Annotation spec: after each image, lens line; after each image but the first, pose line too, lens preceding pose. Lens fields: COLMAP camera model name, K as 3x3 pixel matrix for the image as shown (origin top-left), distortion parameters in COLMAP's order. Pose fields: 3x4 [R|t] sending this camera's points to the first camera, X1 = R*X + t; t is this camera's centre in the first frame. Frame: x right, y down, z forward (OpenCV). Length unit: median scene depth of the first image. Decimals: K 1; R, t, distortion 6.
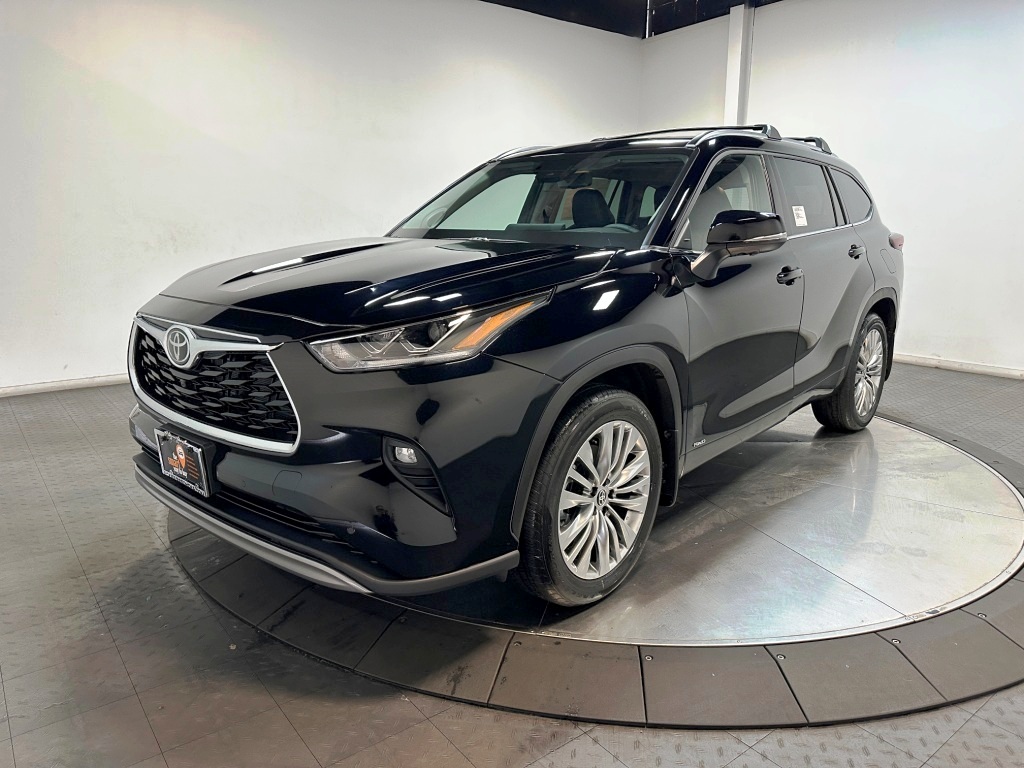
lens RADIAL K [[721.5, 0, 512.0], [0, 721.5, 384.0], [0, 0, 1]] dist [0.002922, -0.005161]
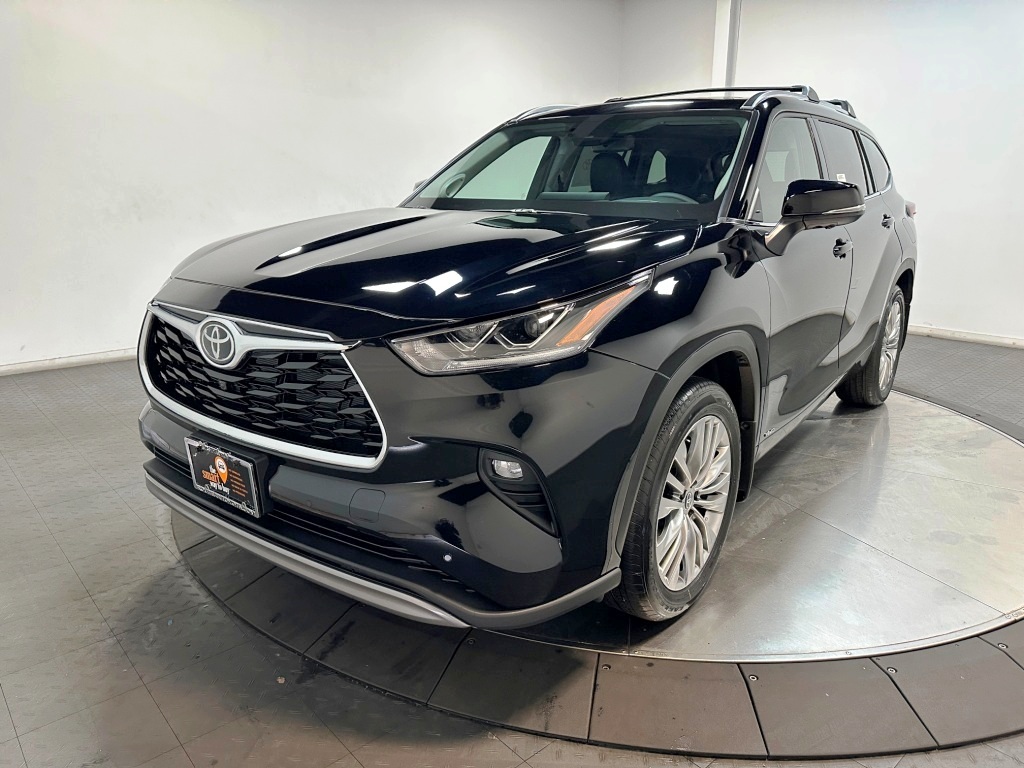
lens RADIAL K [[721.0, 0, 508.5], [0, 721.0, 379.6], [0, 0, 1]] dist [0.024121, -0.034301]
pose [[0.997894, -0.015895, 0.062891, -0.157522], [0.013286, 0.999042, 0.041694, -0.035662], [-0.063494, -0.040770, 0.997149, 0.114393]]
